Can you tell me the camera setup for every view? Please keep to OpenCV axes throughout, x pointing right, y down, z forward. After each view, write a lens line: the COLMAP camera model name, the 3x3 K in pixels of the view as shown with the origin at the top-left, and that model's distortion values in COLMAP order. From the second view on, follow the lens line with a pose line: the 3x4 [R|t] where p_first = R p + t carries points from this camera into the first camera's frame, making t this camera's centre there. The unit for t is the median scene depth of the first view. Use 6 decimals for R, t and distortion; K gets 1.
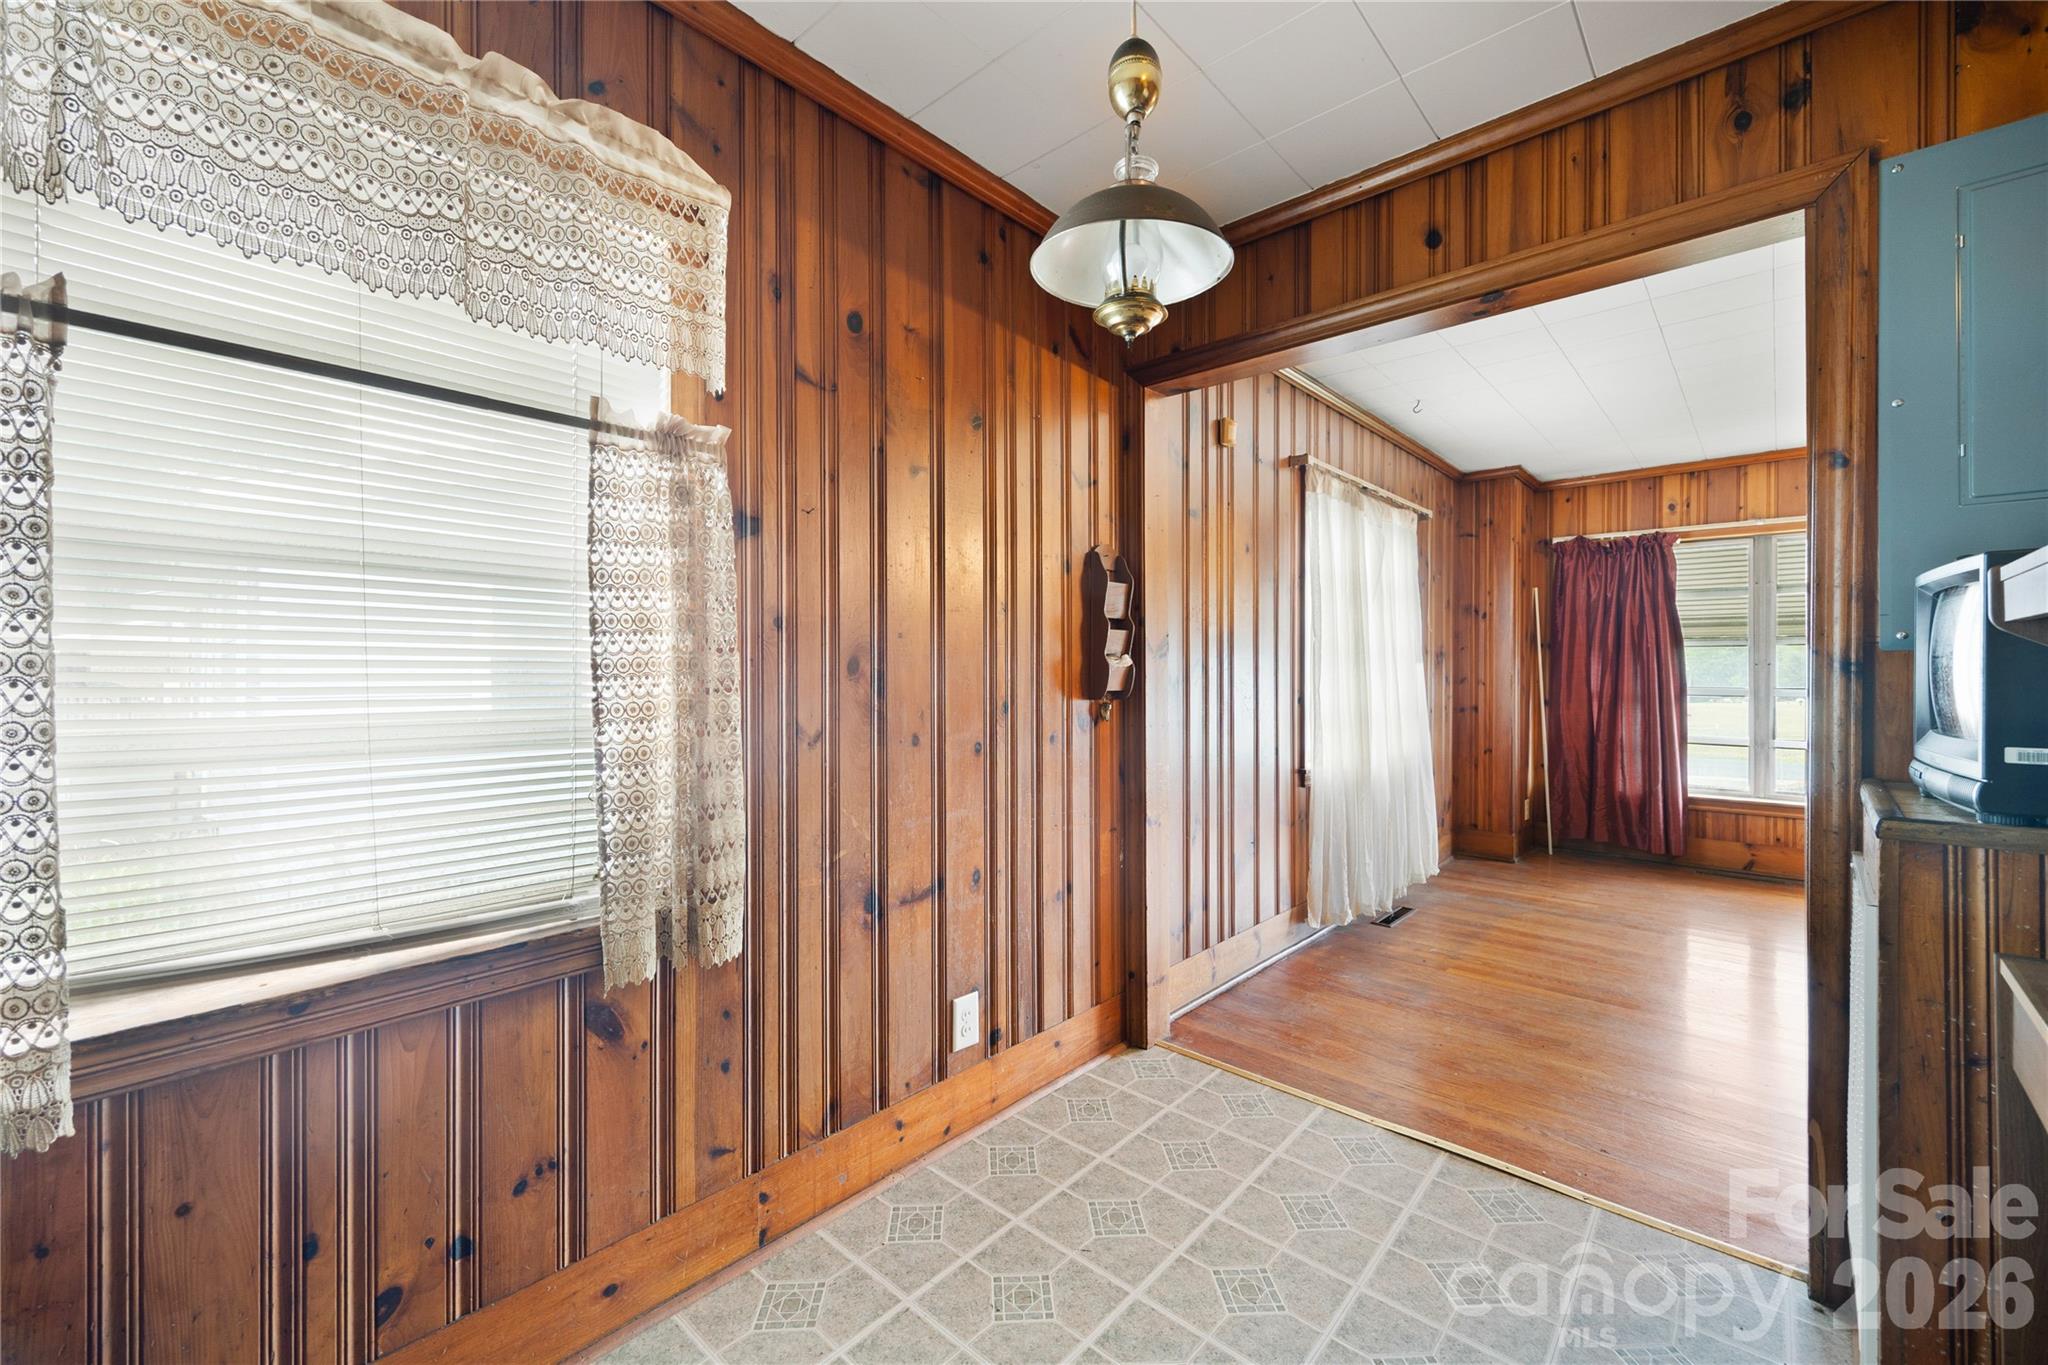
lens RADIAL K [[840.6, 0, 1017.7], [0, 840.6, 669.6], [0, 0, 1]] dist [0.012988, -0.000319]
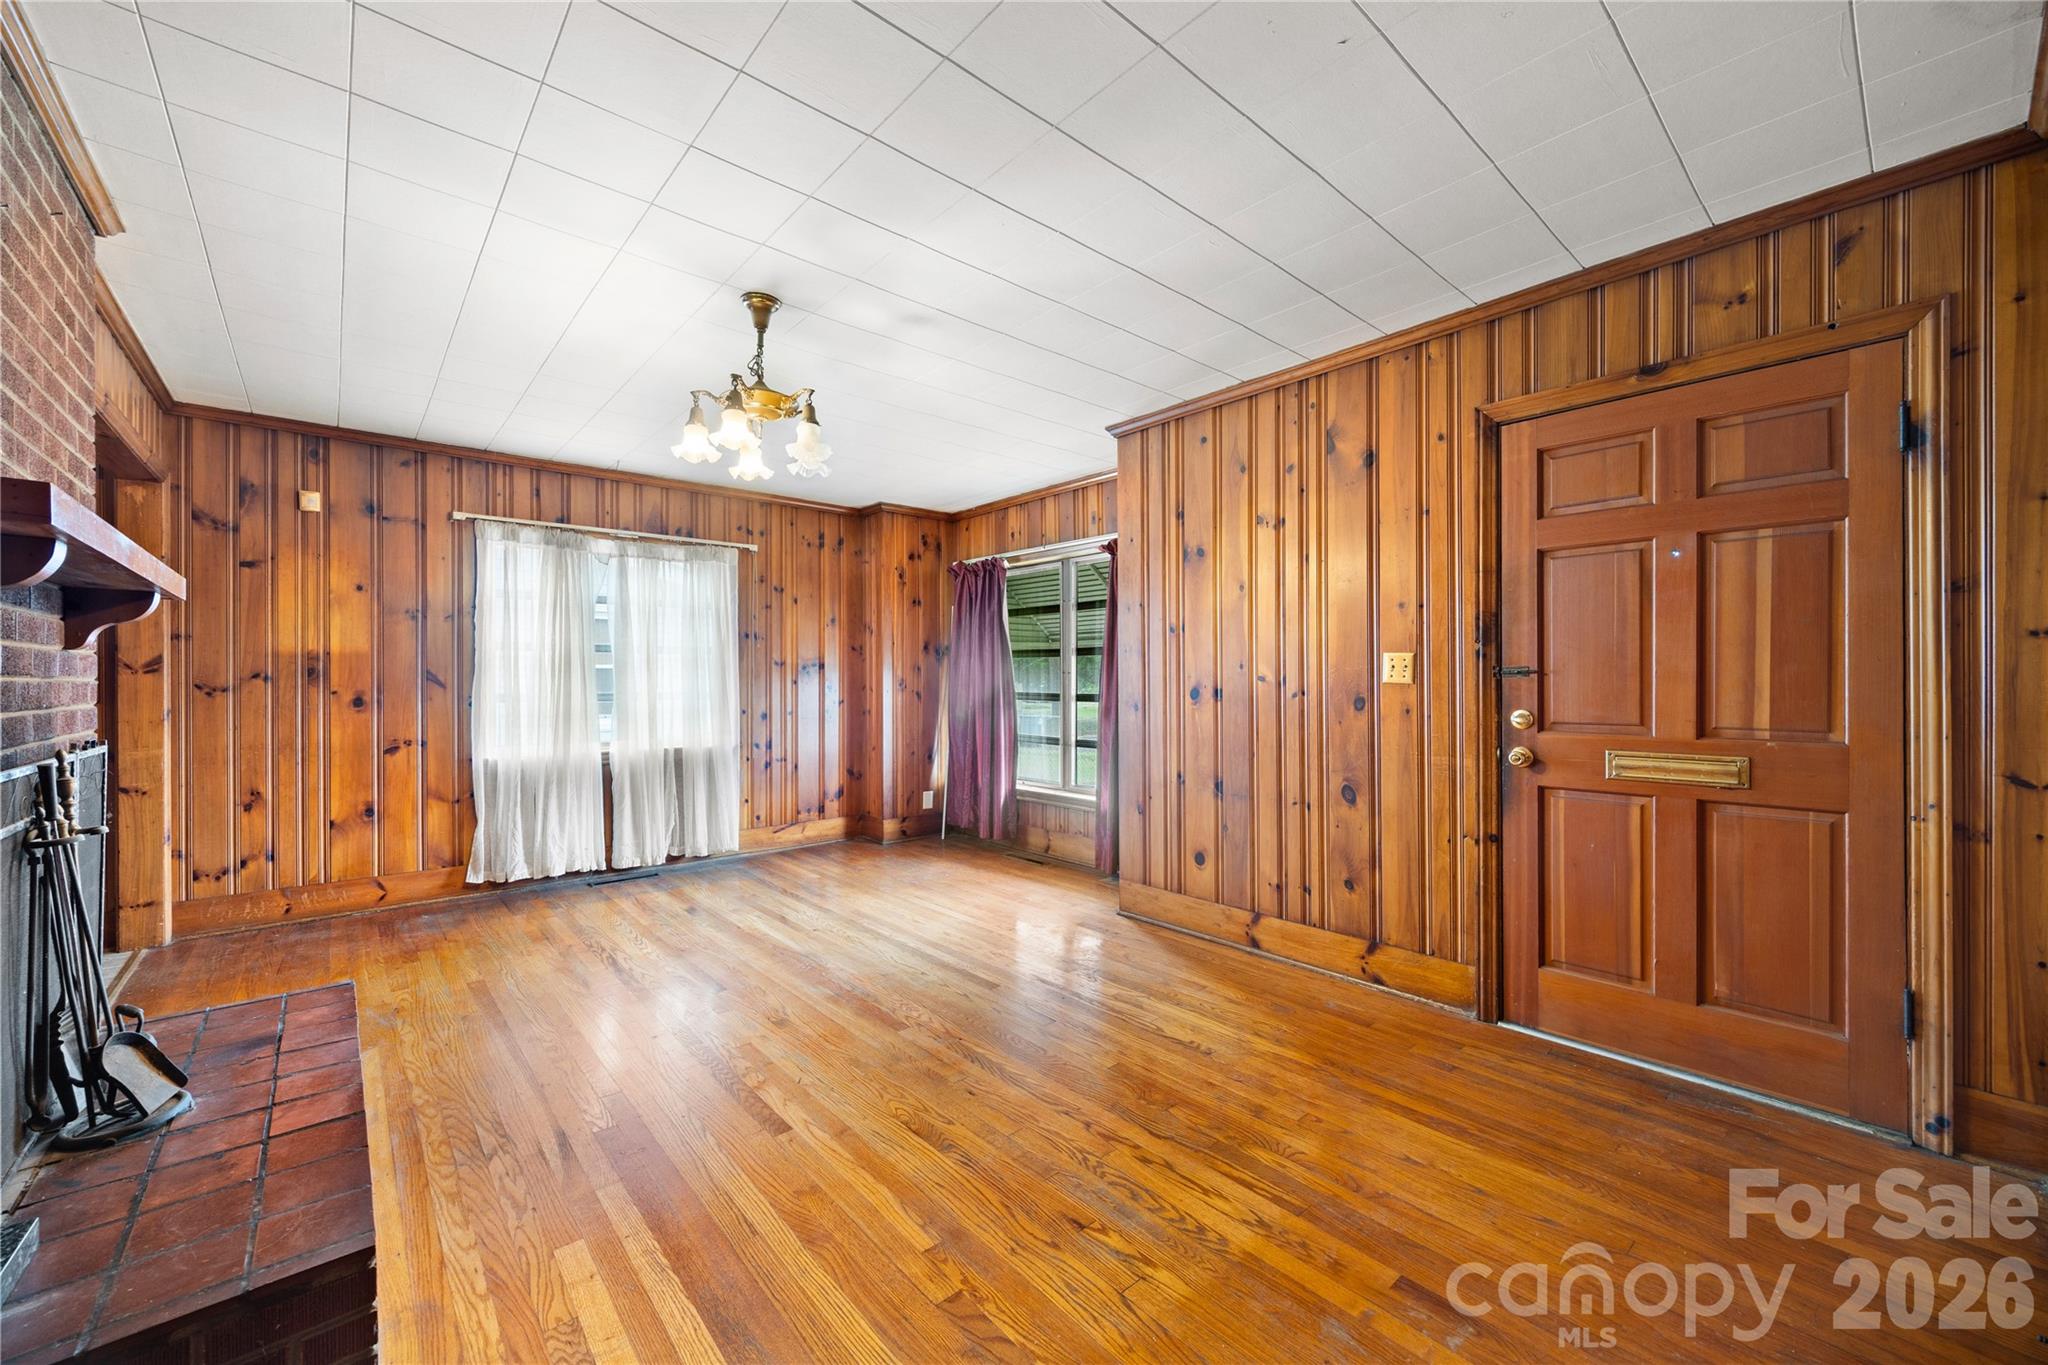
lens RADIAL K [[792.0, 0, 1017.8], [0, 792.0, 681.5], [0, 0, 1]] dist [0.003662, -0.000330]
pose [[0.992705, -0.010383, -0.120120, 0.916599], [0.010765, 0.999939, 0.002527, 0.002160], [0.120087, -0.003802, 0.992756, -0.053199]]
